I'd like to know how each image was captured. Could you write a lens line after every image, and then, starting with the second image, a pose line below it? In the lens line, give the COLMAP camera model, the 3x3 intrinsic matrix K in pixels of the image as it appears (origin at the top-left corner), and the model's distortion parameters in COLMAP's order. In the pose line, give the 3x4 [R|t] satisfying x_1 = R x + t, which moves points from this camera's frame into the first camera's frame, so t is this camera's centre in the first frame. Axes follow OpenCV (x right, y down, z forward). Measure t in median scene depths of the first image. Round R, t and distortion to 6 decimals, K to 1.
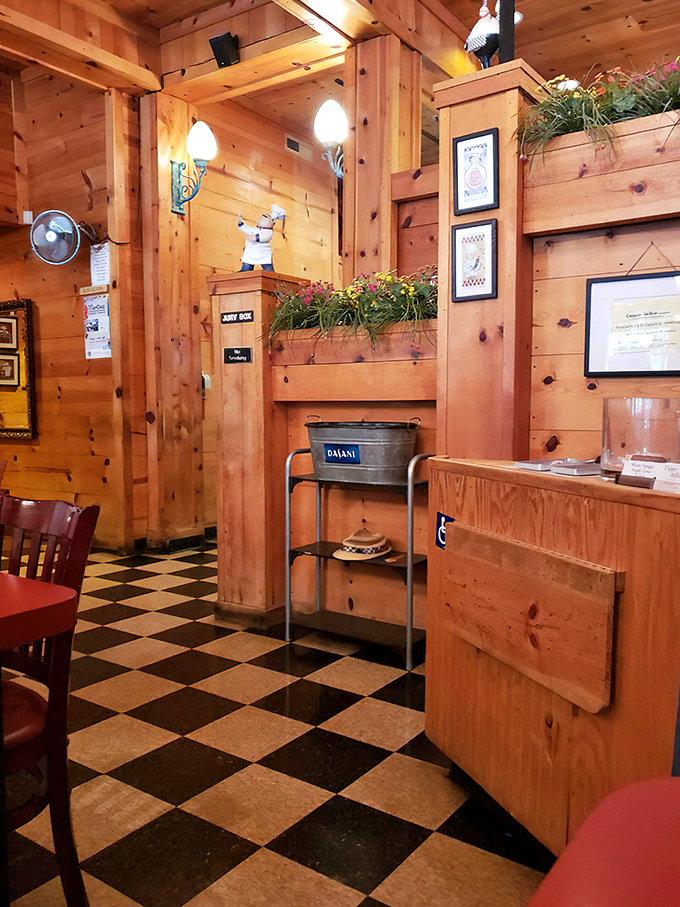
lens RADIAL K [[750.6, 0, 340.0], [0, 750.6, 453.5], [0, 0, 1]] dist [0.172305, -0.185482]
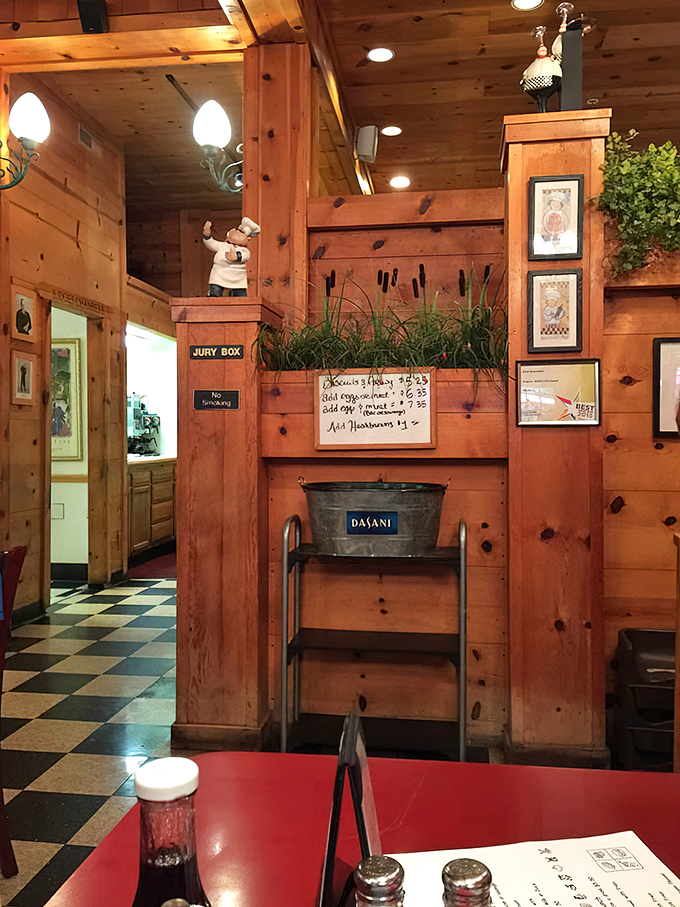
lens RADIAL K [[811.9, 0, 340.0], [0, 811.9, 453.5], [0, 0, 1]] dist [0.080012, -0.000052]
pose [[0.887734, -0.004621, 0.460333, -0.417322], [0.028251, 0.998612, -0.044457, -0.034629], [-0.459489, 0.052471, 0.886632, 0.203567]]
